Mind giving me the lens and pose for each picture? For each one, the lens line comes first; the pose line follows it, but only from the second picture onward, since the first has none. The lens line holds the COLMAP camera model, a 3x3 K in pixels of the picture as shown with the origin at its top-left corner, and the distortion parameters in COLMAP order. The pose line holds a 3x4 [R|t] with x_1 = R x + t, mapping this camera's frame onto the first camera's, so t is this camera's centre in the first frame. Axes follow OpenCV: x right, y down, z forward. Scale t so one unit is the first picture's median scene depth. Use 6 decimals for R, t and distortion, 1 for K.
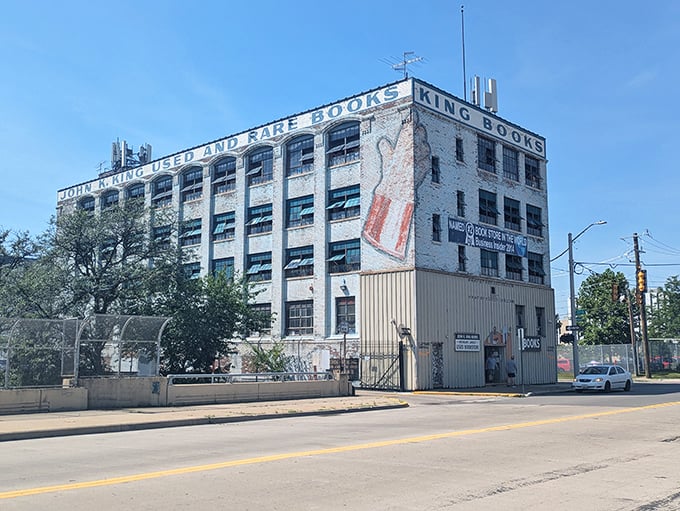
lens RADIAL K [[729.6, 0, 340.0], [0, 729.6, 255.5], [0, 0, 1]] dist [-0.004598, -0.005603]
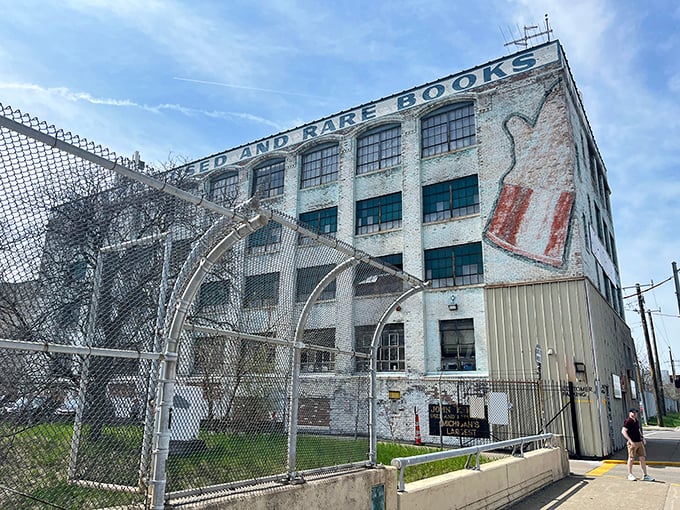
lens RADIAL K [[512.0, 0, 340.0], [0, 512.0, 255.0], [0, 0, 1]] dist [0.005289, 0.000568]
pose [[0.986329, 0.062564, 0.152450, -0.189516], [-0.041625, 0.989716, -0.136859, 0.066514], [-0.159444, 0.128643, 0.978789, 0.488906]]
